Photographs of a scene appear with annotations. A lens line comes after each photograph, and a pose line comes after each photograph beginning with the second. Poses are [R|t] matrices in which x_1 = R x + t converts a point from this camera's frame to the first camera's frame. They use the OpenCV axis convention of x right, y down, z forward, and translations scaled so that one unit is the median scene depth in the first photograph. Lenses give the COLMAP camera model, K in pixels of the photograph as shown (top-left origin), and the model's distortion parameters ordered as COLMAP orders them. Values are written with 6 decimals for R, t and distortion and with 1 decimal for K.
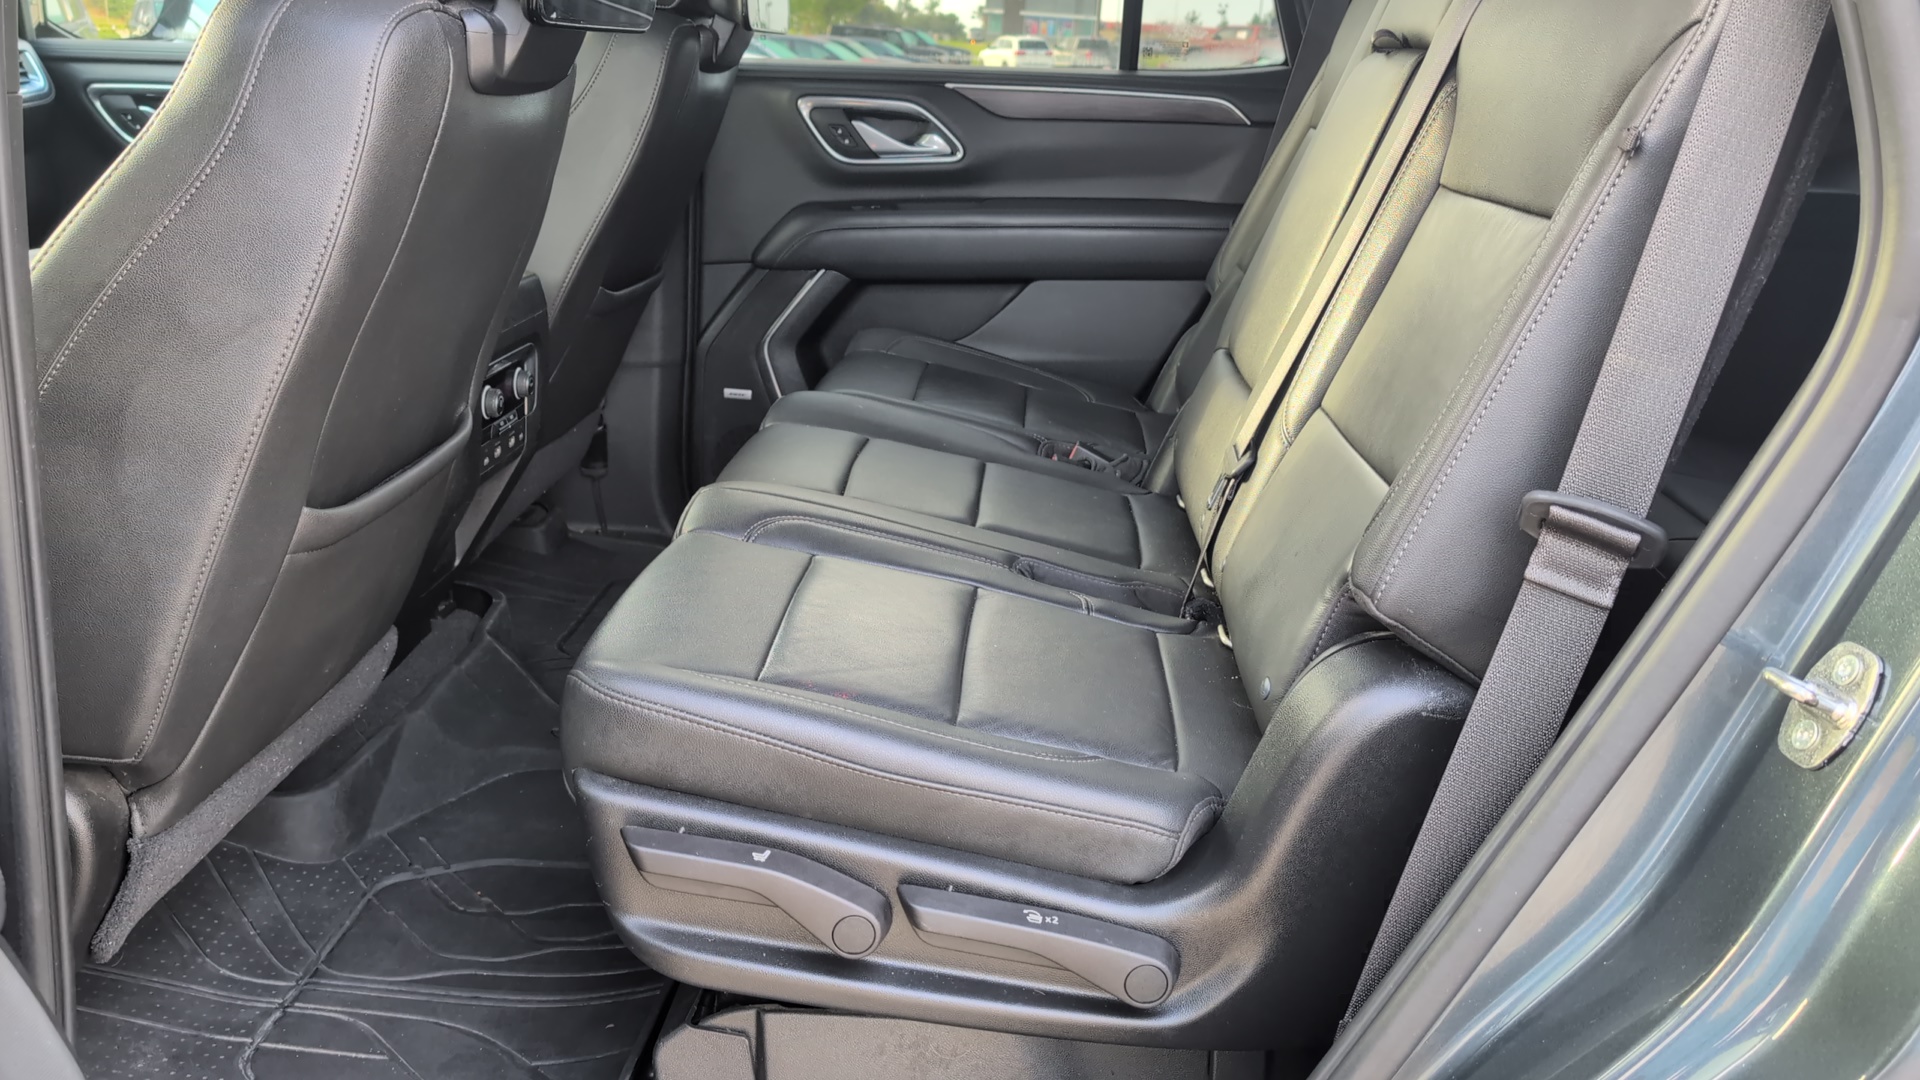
lens RADIAL K [[1632.9, 0, 993.7], [0, 1632.9, 536.4], [0, 0, 1]] dist [0.068084, -0.189832]
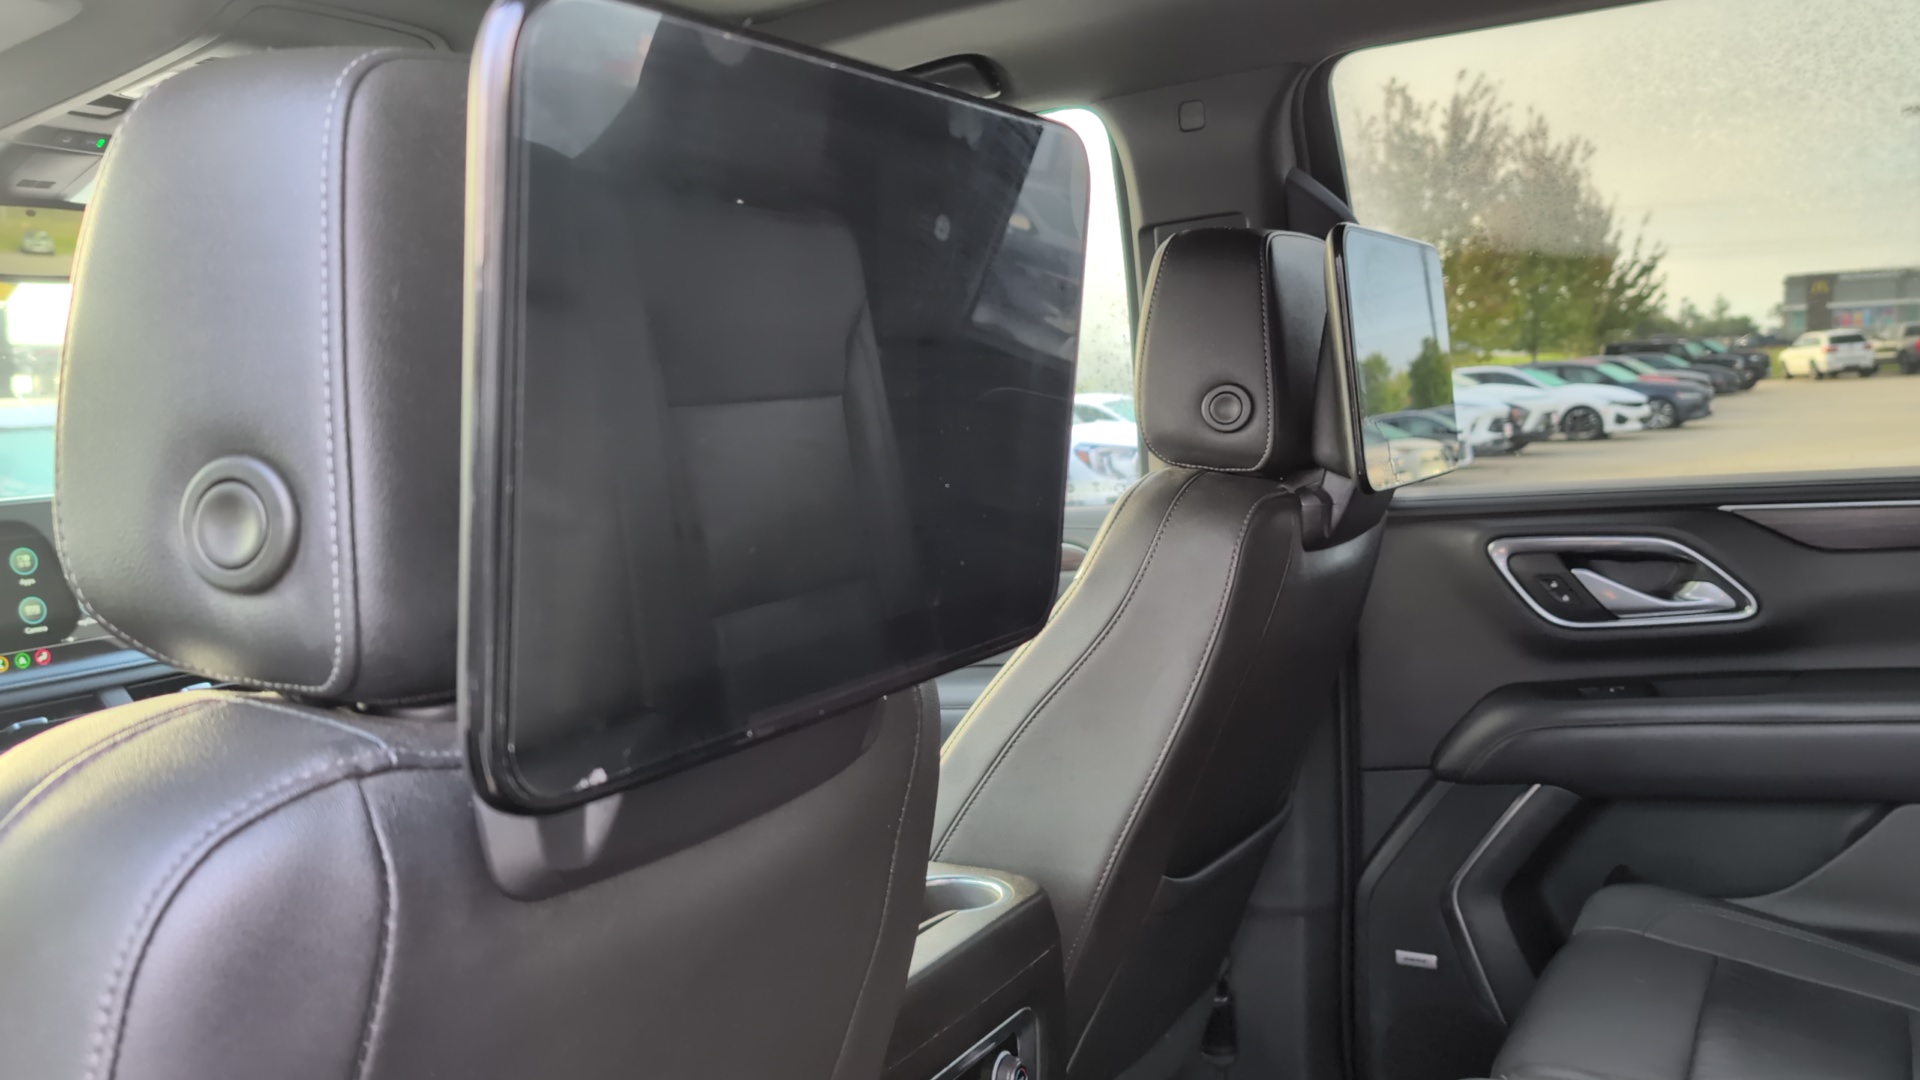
lens RADIAL K [[1633.4, 0, 969.4], [0, 1633.4, 534.5], [0, 0, 1]] dist [0.054952, -0.078939]
pose [[0.888680, -0.064498, -0.453970, 0.002060], [-0.027688, 0.980702, -0.193536, -0.124663], [0.457692, 0.184561, 0.869744, 0.280613]]
